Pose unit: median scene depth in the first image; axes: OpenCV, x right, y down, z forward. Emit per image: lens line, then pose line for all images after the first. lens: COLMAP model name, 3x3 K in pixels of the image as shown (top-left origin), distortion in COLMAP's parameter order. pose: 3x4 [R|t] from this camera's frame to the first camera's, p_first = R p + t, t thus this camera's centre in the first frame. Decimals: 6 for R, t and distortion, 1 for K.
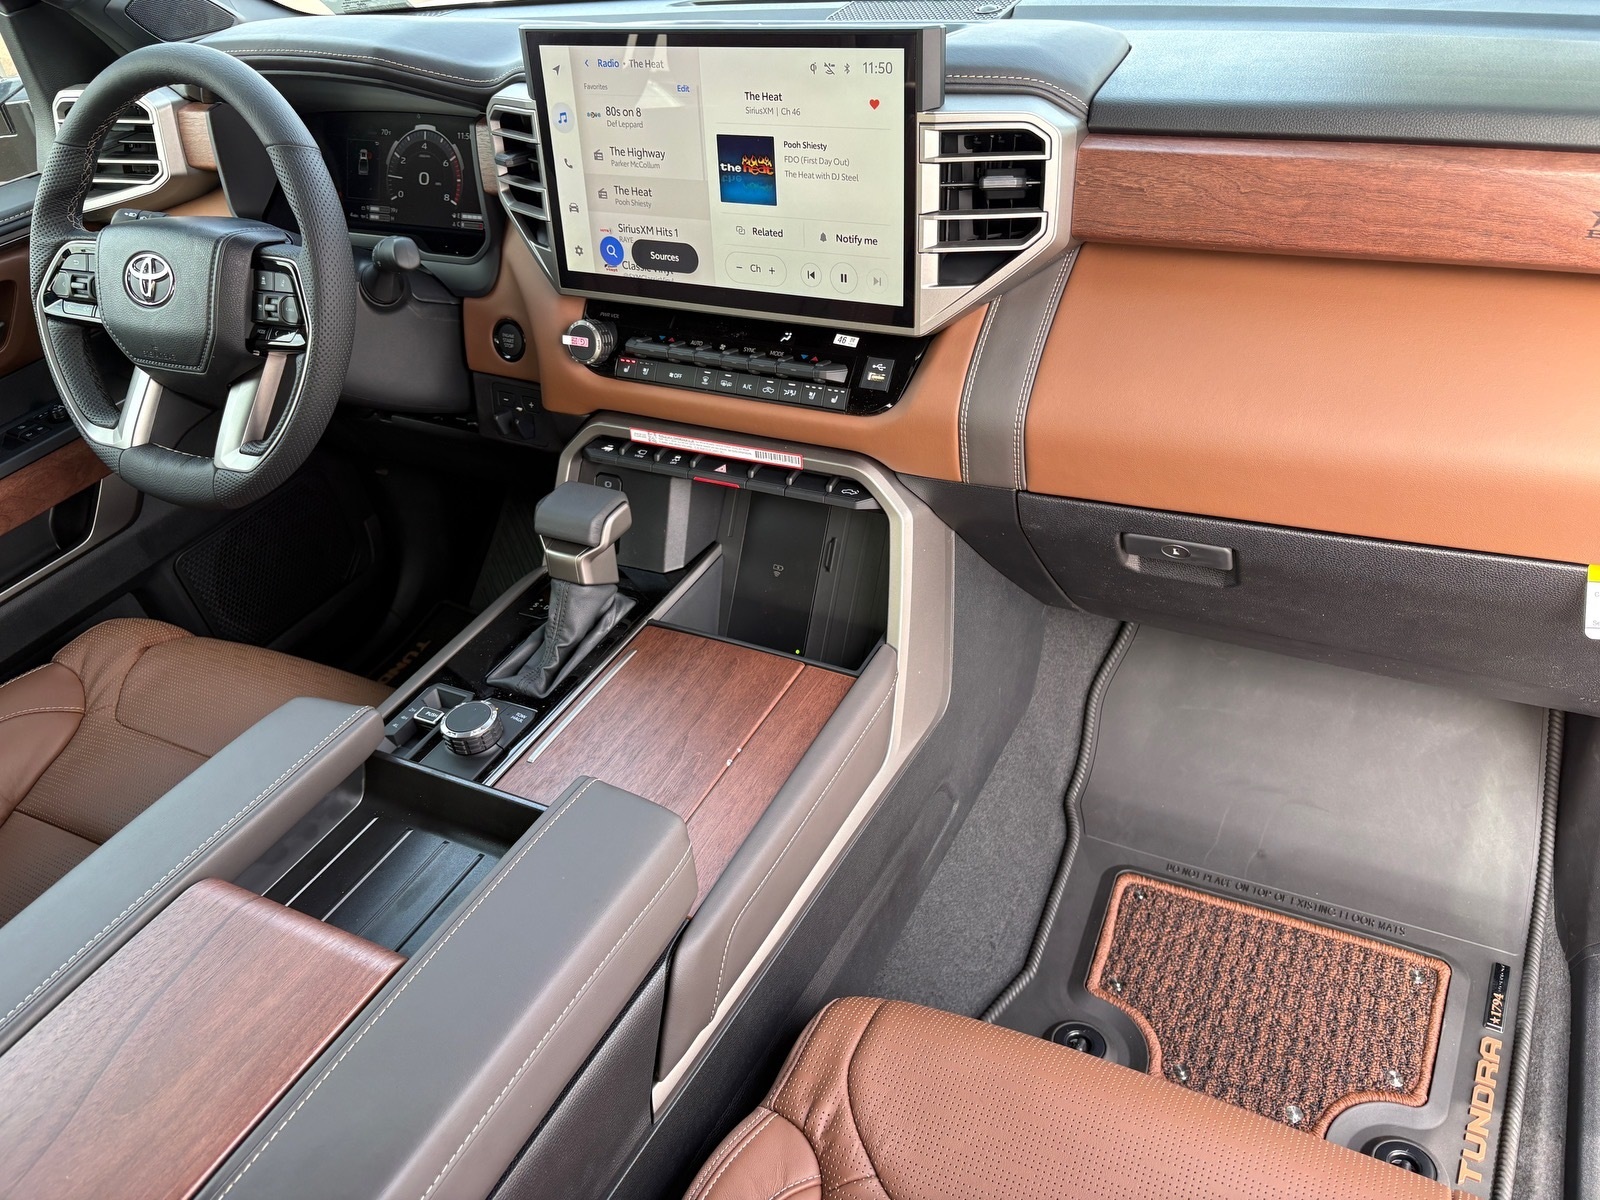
lens RADIAL K [[1207.4, 0, 794.7], [0, 1207.4, 593.2], [0, 0, 1]] dist [0.042562, -0.038684]
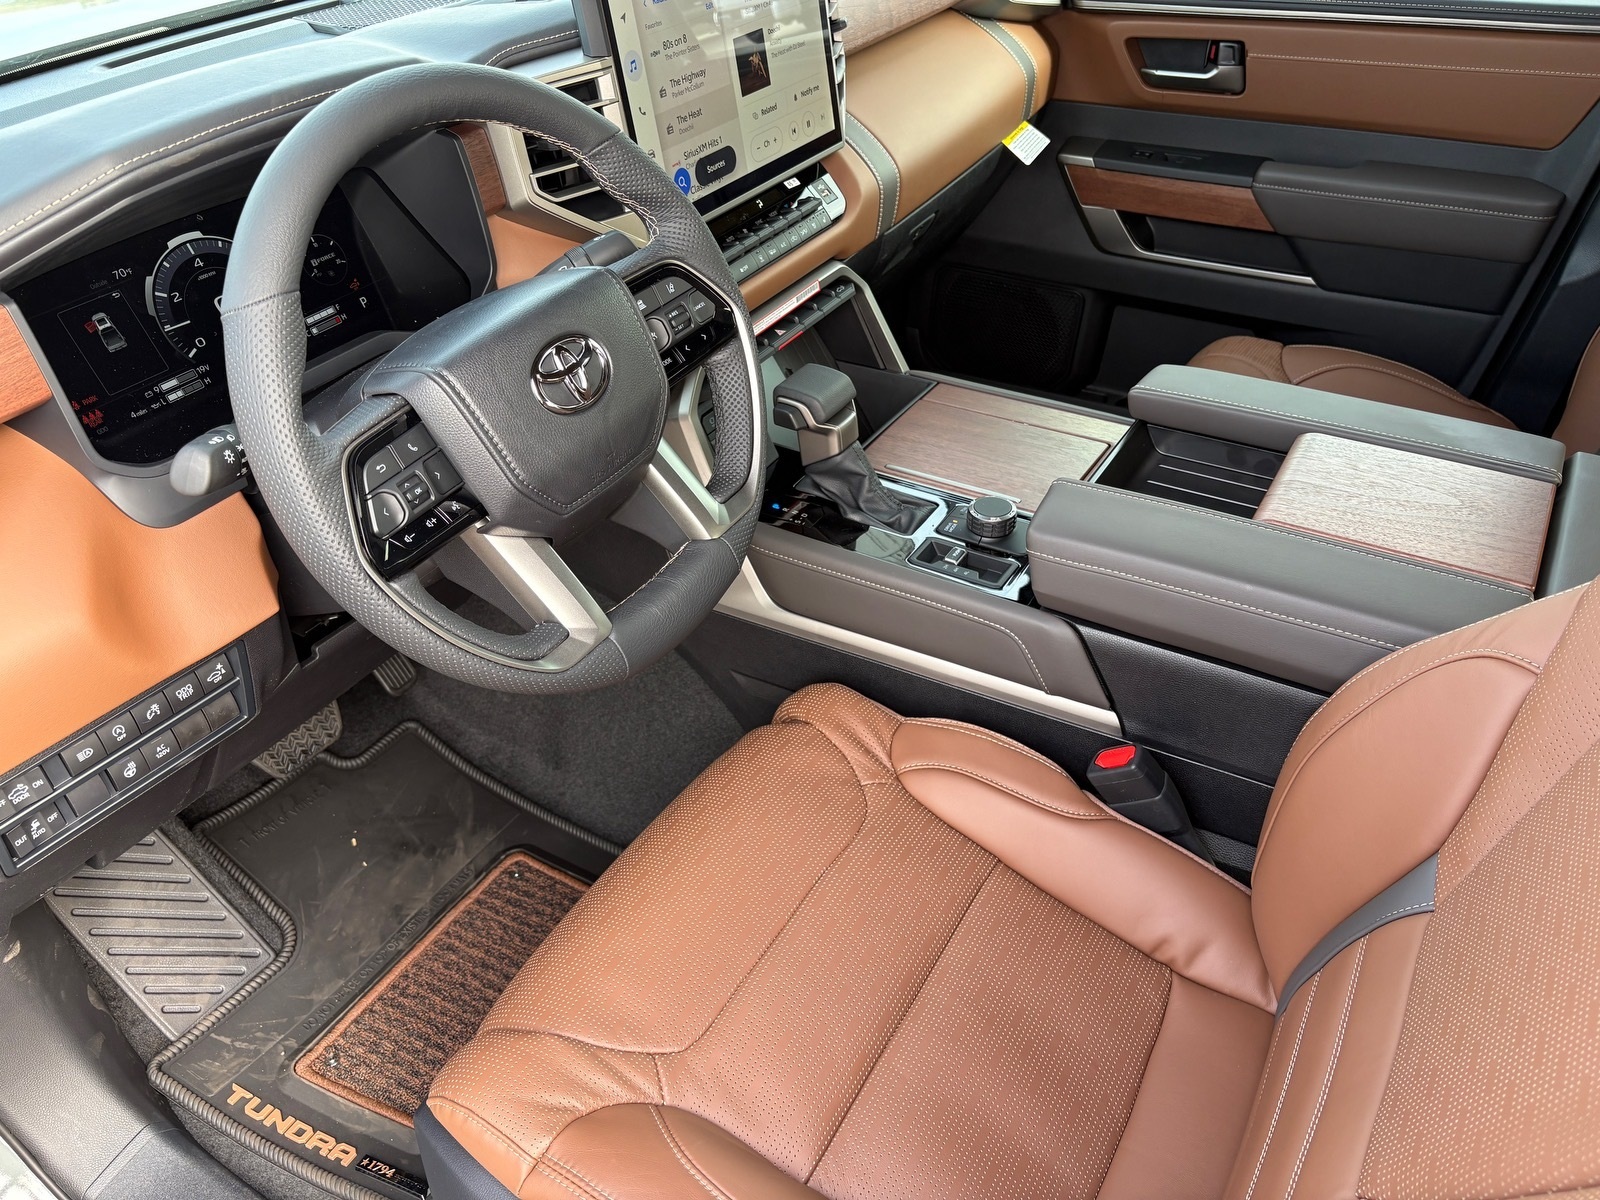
lens RADIAL K [[1207.4, 0, 793.2], [0, 1207.4, 598.5], [0, 0, 1]] dist [0.042562, -0.038684]
pose [[0.063399, -0.507050, 0.859582, -1.243482], [0.601982, 0.706408, 0.372297, -0.362126], [-0.795989, 0.493849, 0.350020, 0.730278]]
